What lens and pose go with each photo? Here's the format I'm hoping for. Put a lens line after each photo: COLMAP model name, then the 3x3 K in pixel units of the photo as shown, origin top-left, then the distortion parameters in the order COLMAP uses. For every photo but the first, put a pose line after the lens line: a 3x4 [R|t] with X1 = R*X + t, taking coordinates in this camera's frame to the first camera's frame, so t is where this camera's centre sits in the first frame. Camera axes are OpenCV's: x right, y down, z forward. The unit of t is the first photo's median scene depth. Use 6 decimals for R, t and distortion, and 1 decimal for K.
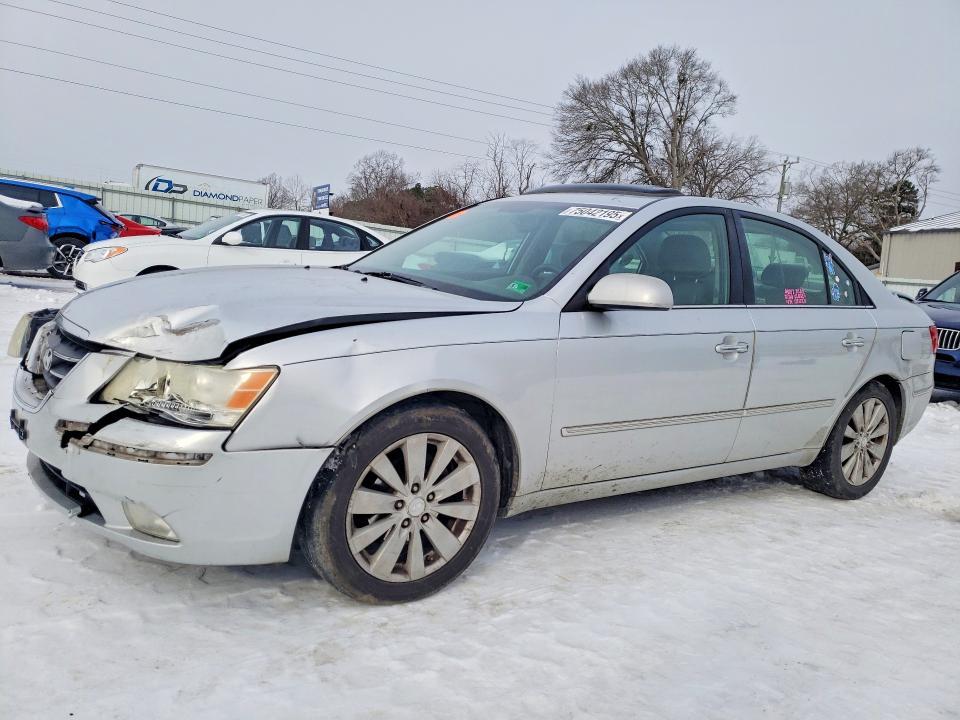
lens RADIAL K [[717.4, 0, 488.2], [0, 717.4, 360.5], [0, 0, 1]] dist [0.042375, 0.004584]
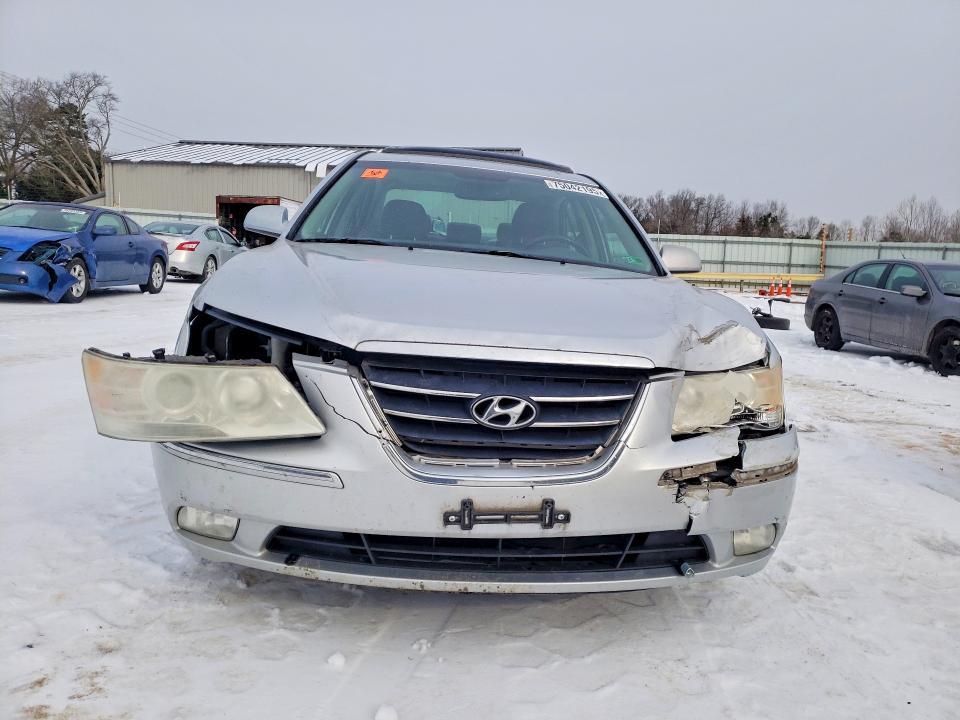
lens RADIAL K [[717.4, 0, 488.5], [0, 717.4, 360.2], [0, 0, 1]] dist [0.042375, 0.004584]
pose [[0.549205, -0.179654, 0.816148, -1.287013], [0.101222, 0.983729, 0.148428, -0.173307], [-0.829535, 0.001095, 0.558454, 0.697992]]
